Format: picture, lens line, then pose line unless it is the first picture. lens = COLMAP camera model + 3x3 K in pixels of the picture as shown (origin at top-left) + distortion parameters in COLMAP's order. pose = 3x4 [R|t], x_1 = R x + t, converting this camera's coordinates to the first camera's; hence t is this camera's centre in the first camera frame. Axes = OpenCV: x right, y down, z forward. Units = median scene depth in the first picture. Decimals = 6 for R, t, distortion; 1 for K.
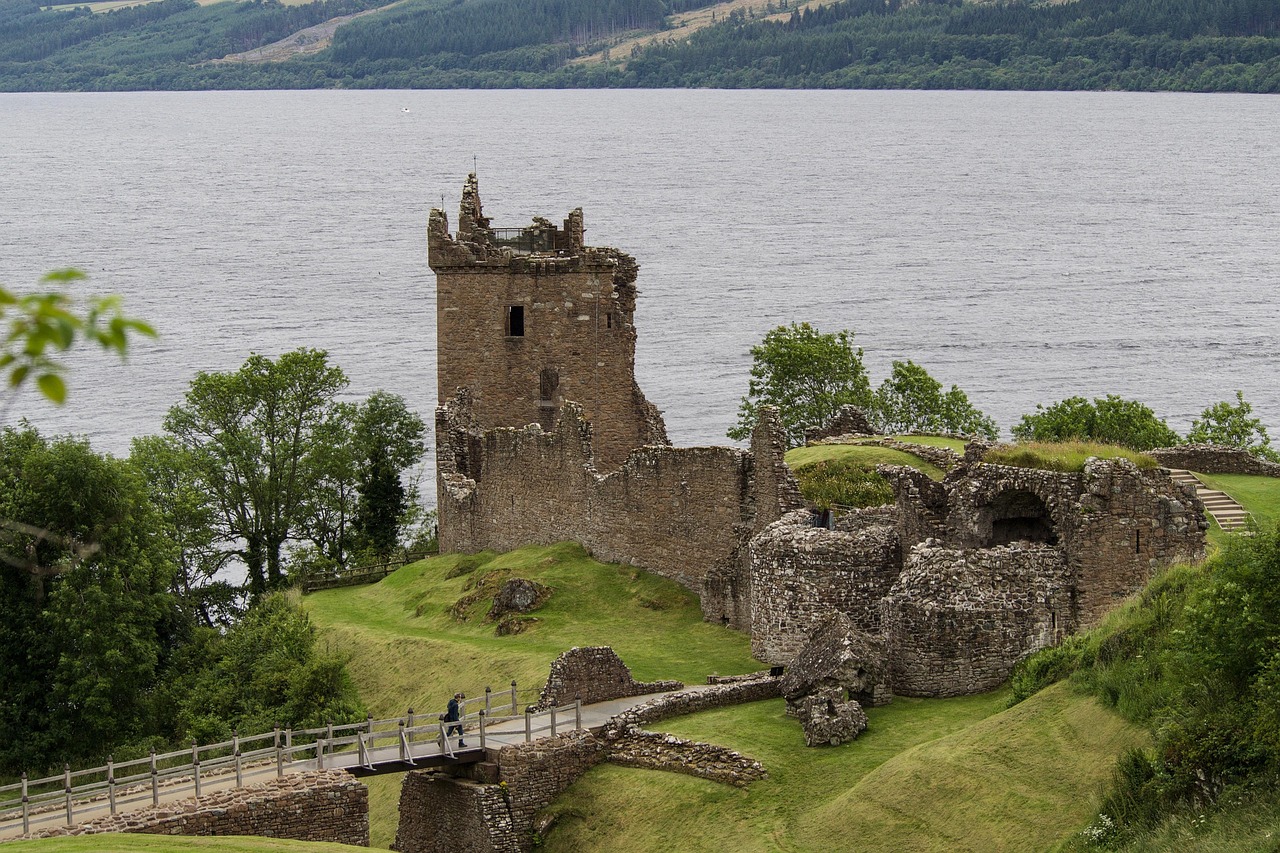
lens RADIAL K [[3911.1, 0, 639.1], [0, 3911.1, 417.7], [0, 0, 1]] dist [-0.256584, 0.000000]
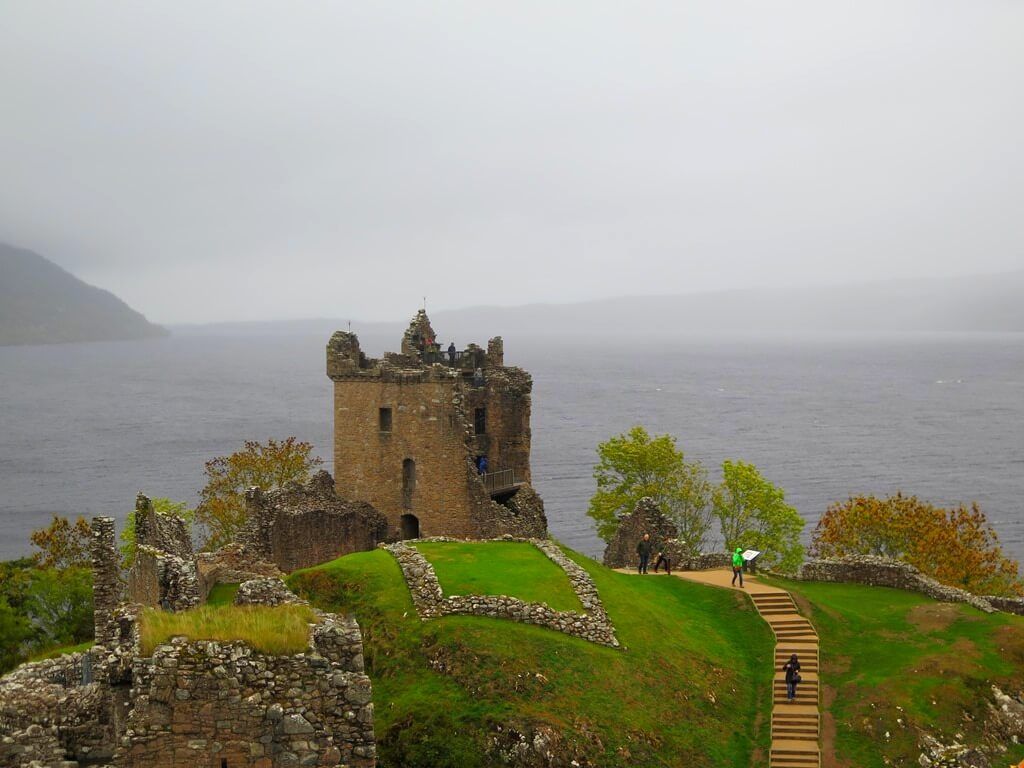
lens RADIAL K [[1542.9, 0, 554.7], [0, 1542.9, 403.6], [0, 0, 1]] dist [-0.028666, 0.000000]
pose [[0.949252, 0.026131, -0.313428, 0.174744], [-0.038474, 0.998706, -0.033259, -0.015158], [0.312153, 0.043630, 0.949029, 0.534113]]
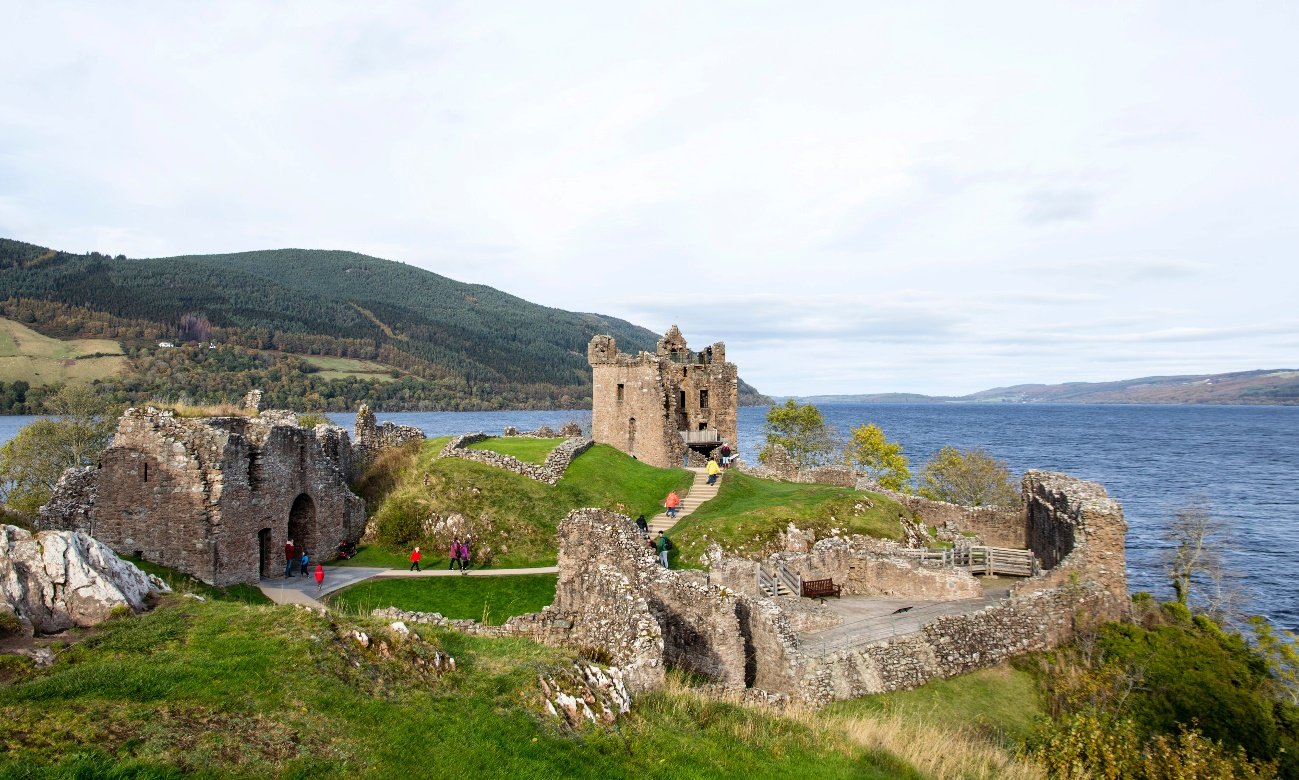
lens RADIAL K [[1185.1, 0, 646.6], [0, 1185.1, 393.8], [0, 0, 1]] dist [0.040649, 0.000000]
pose [[0.779279, 0.016241, -0.626467, 0.334784], [-0.075224, 0.994860, -0.067781, 0.014253], [0.622146, 0.099946, 0.776495, 0.552742]]
